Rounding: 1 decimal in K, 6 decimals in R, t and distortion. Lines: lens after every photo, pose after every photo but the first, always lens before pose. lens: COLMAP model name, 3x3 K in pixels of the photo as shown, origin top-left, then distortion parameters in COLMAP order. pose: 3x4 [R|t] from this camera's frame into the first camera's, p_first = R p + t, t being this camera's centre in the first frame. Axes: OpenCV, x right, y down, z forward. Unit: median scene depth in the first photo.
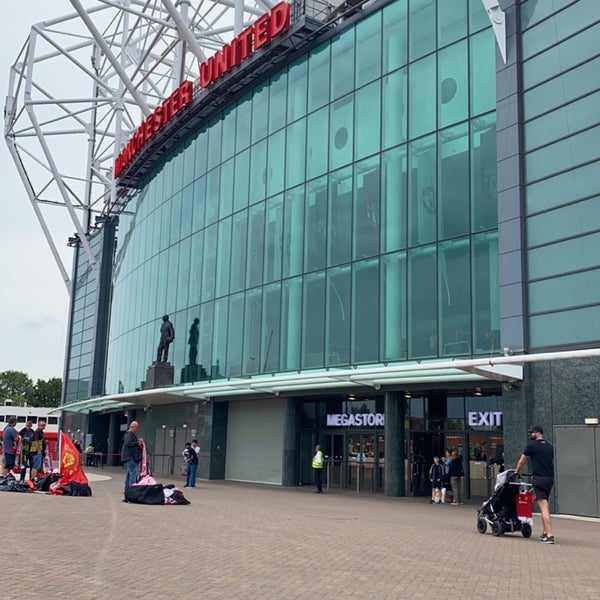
lens RADIAL K [[768.8, 0, 303.7], [0, 768.8, 302.5], [0, 0, 1]] dist [0.060782, -0.091298]
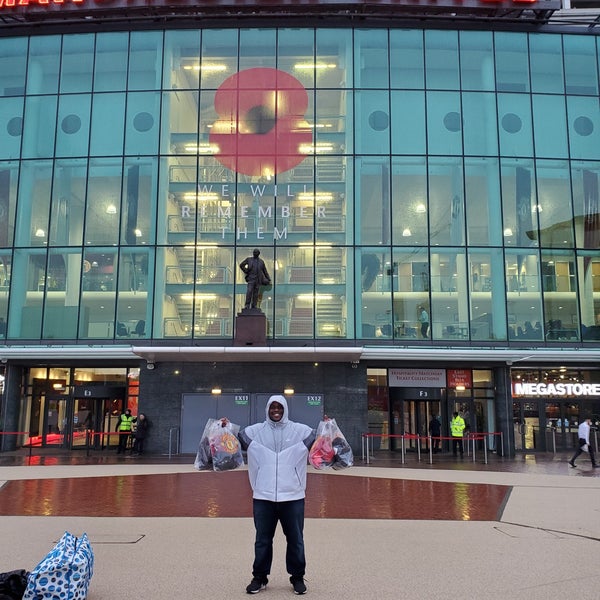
lens RADIAL K [[710.1, 0, 300.1], [0, 710.1, 280.4], [0, 0, 1]] dist [0.022255, 0.014202]
pose [[0.540607, 0.136320, 0.830157, -0.943114], [-0.134112, 0.988130, -0.074925, 0.120199], [-0.830516, -0.070829, 0.552472, 0.729422]]
